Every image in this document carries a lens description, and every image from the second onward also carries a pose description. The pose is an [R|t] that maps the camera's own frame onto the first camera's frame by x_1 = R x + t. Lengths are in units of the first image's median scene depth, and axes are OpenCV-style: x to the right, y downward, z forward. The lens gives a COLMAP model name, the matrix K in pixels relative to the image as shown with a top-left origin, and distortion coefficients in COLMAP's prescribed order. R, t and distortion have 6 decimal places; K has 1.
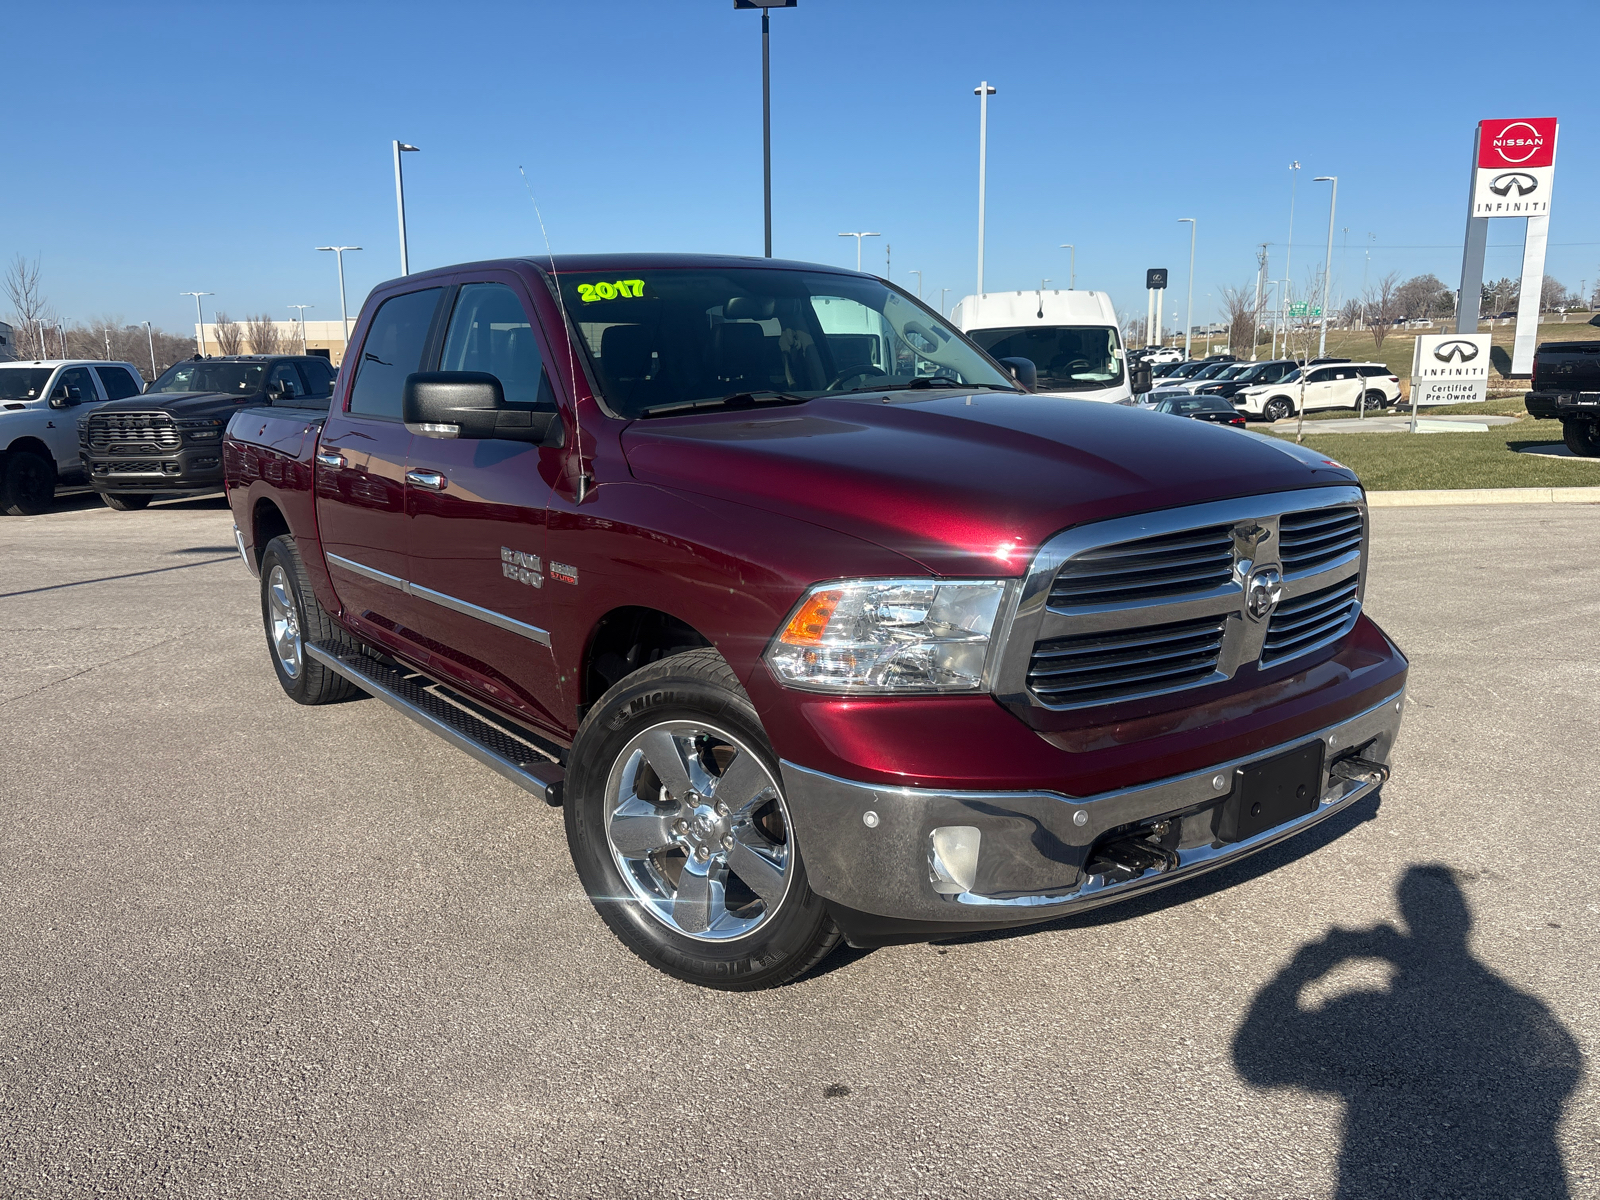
lens RADIAL K [[1126.0, 0, 800.0], [0, 1126.0, 600.0], [0, 0, 1]] dist [0.062127, -0.086155]
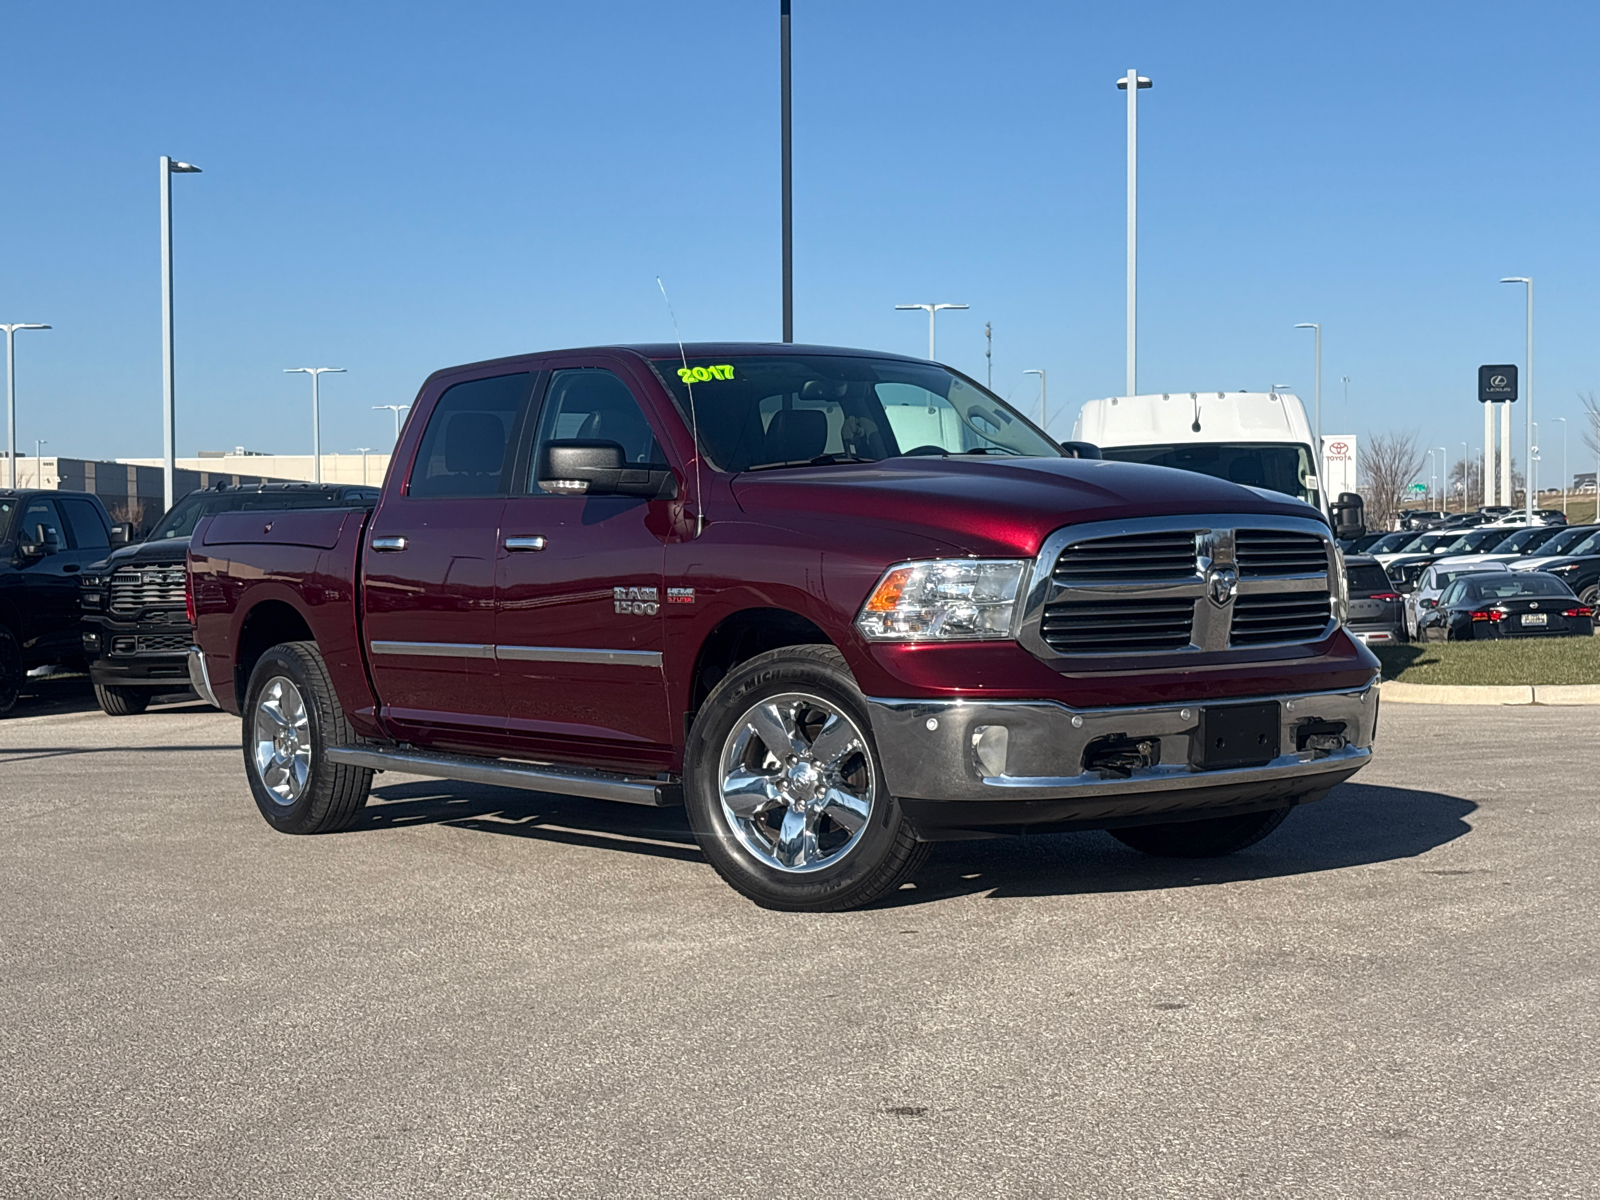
lens RADIAL K [[2096.3, 0, 800.0], [0, 2096.3, 600.0], [0, 0, 1]] dist [0.147895, -0.031592]
pose [[0.999935, 0.003531, -0.010870, -0.052822], [-0.005348, 0.985076, -0.172037, 0.343883], [0.010100, 0.172084, 0.985030, -1.141612]]
